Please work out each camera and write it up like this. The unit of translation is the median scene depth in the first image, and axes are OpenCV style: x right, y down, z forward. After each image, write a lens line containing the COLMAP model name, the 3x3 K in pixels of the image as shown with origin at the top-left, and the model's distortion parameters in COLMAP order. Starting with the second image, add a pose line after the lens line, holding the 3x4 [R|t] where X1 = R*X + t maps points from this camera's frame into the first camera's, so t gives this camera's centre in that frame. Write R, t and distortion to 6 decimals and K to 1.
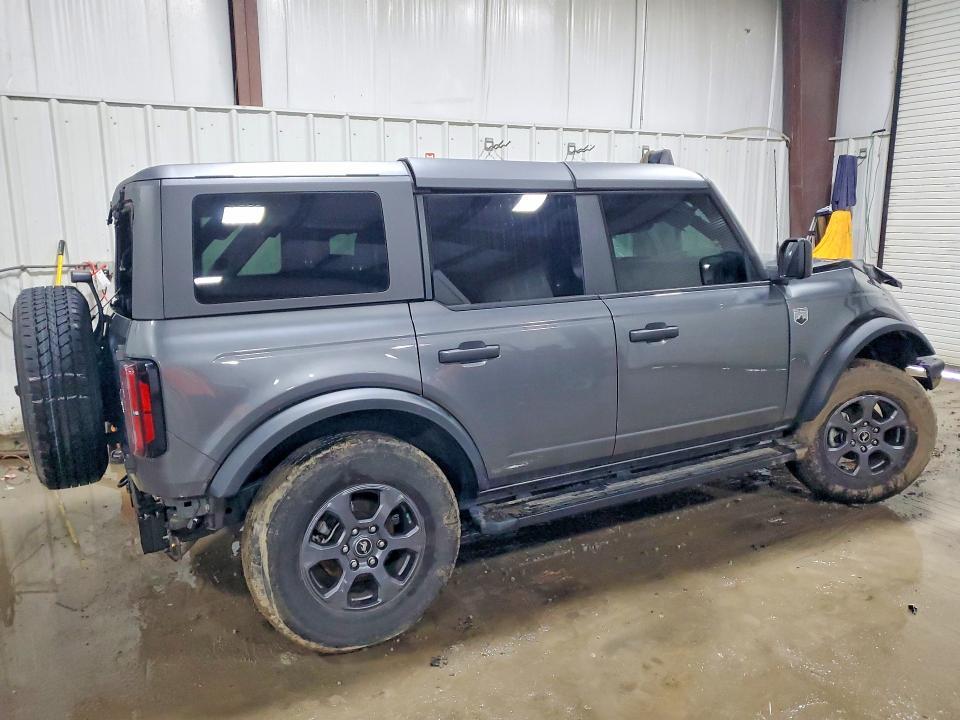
lens RADIAL K [[729.2, 0, 480.0], [0, 729.2, 360.0], [0, 0, 1]] dist [0.105015, -0.175158]
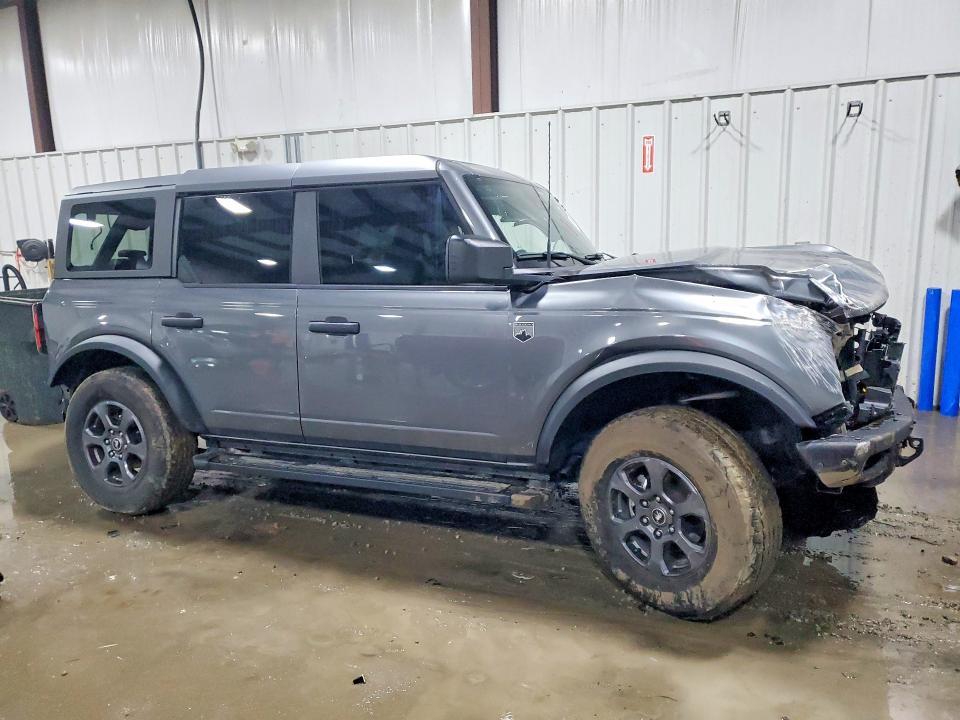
lens RADIAL K [[729.2, 0, 480.0], [0, 729.2, 360.0], [0, 0, 1]] dist [0.105015, -0.175158]
pose [[0.619469, 0.139417, -0.772542, 1.174778], [-0.124804, 0.989078, 0.078419, -0.097274], [0.775037, 0.047839, 0.630102, 0.527490]]
